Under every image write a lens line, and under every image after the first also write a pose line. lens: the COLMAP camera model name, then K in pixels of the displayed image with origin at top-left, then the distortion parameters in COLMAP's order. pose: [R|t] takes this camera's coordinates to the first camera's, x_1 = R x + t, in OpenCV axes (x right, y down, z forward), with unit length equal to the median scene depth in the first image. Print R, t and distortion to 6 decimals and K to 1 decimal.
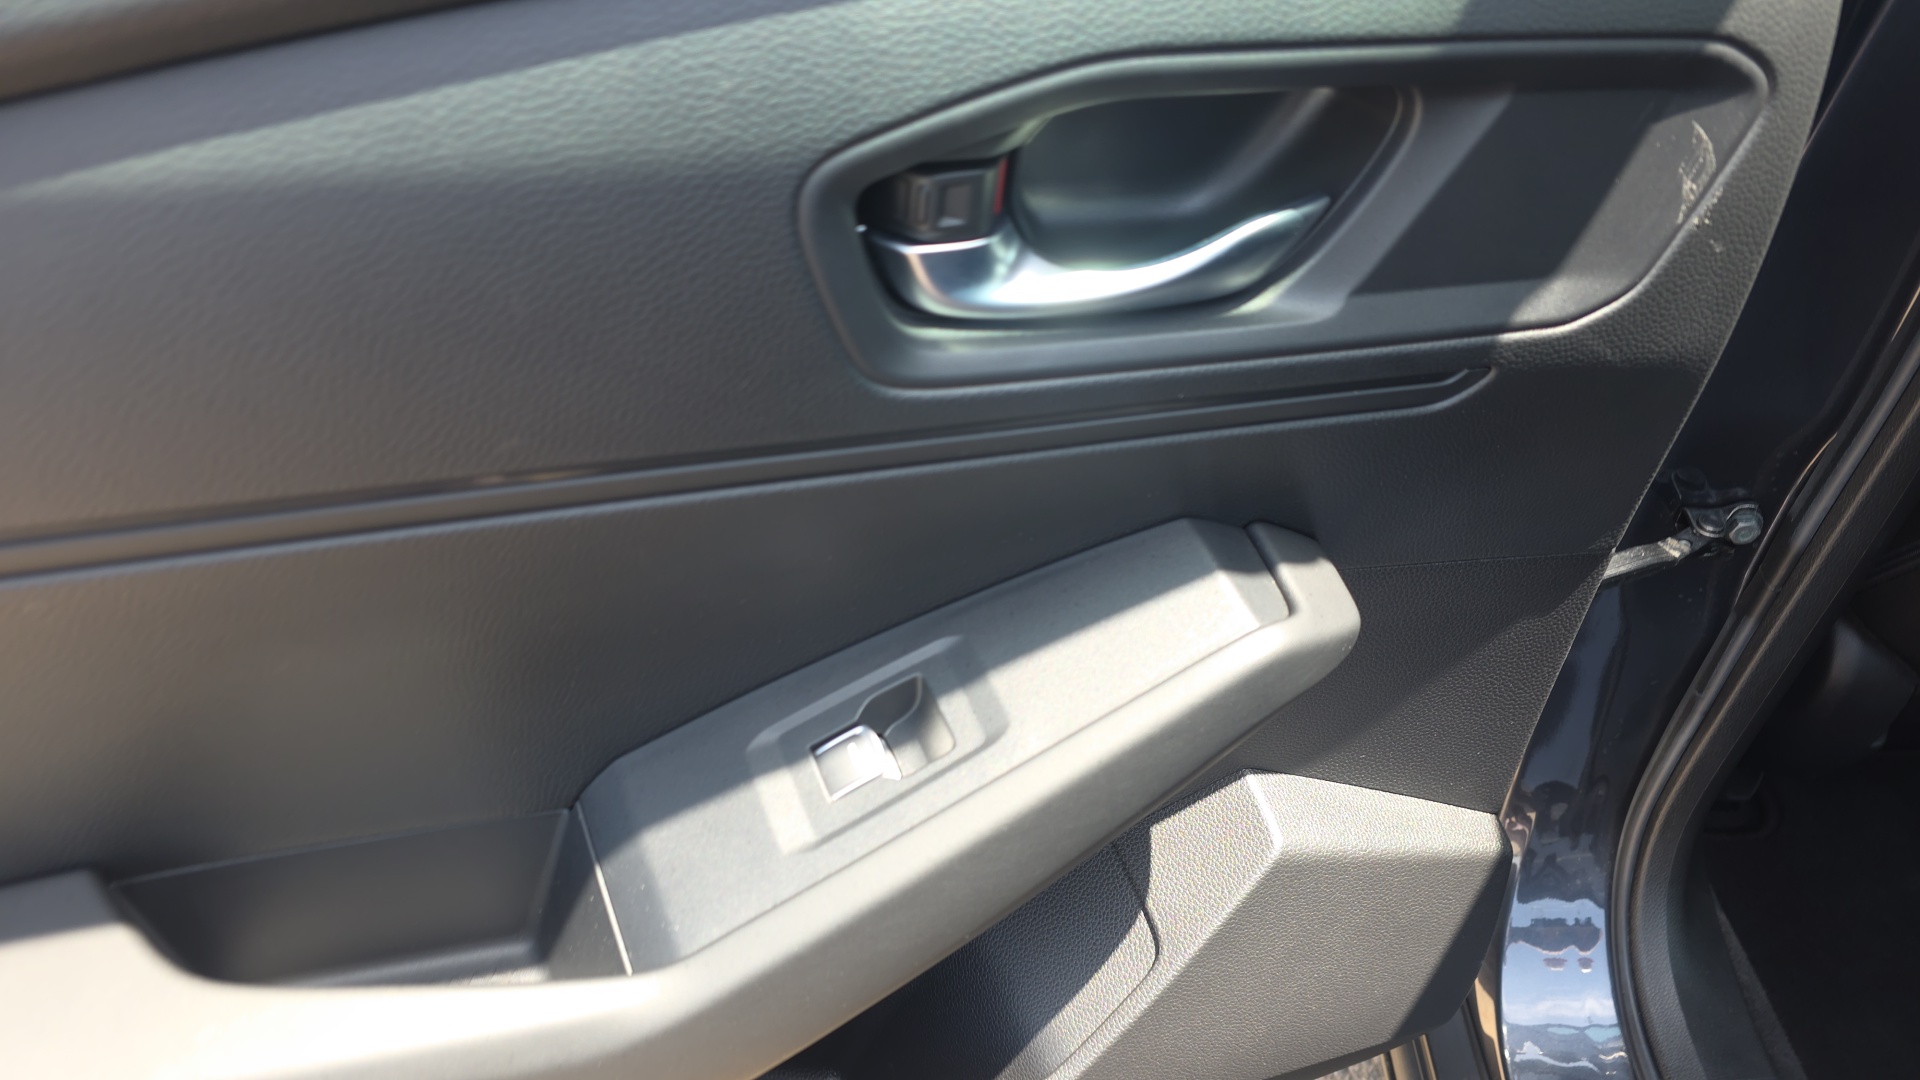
lens RADIAL K [[1312.2, 0, 965.8], [0, 1312.2, 567.5], [0, 0, 1]] dist [0.048503, -0.053082]
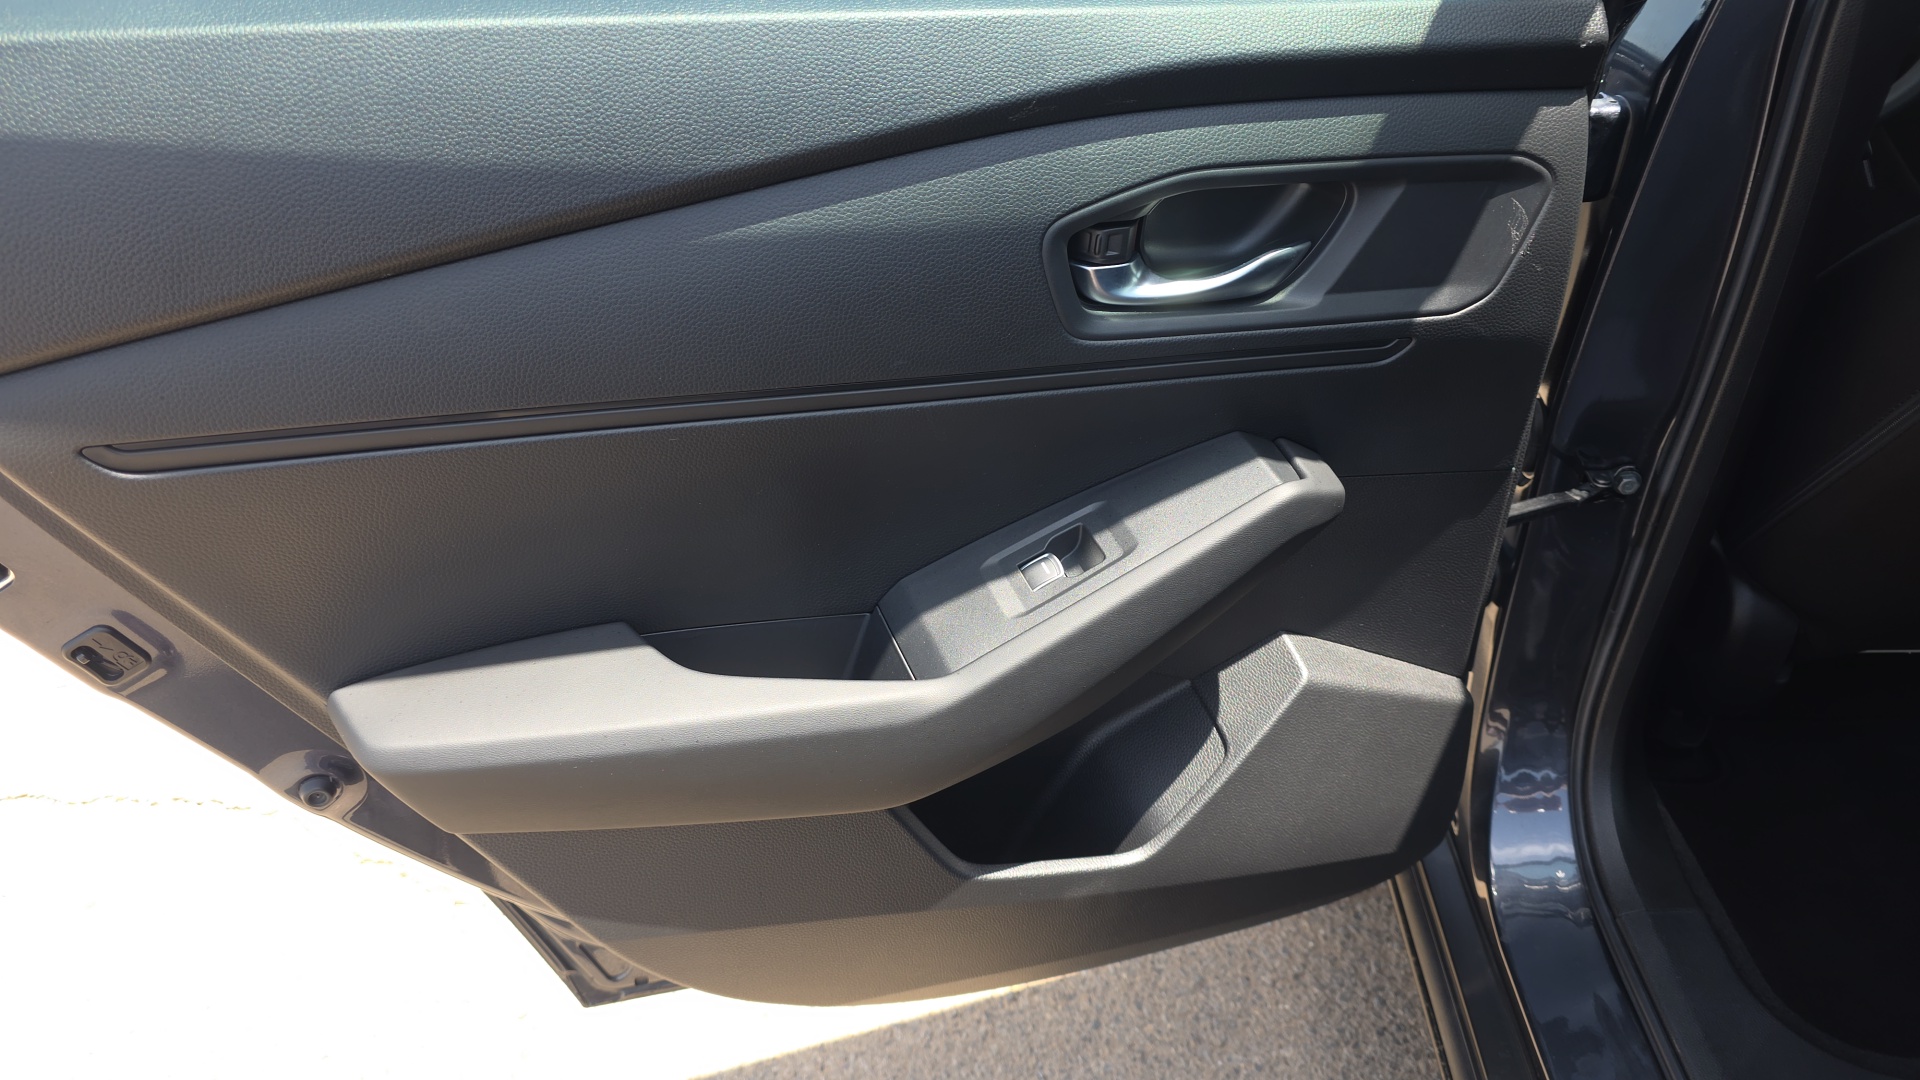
lens RADIAL K [[1312.2, 0, 916.4], [0, 1312.2, 526.8], [0, 0, 1]] dist [0.048503, -0.053082]
pose [[0.997897, -0.009189, -0.064170, -0.142073], [0.000450, 0.990860, -0.134891, 0.319990], [0.064823, 0.134578, 0.988780, -0.711255]]
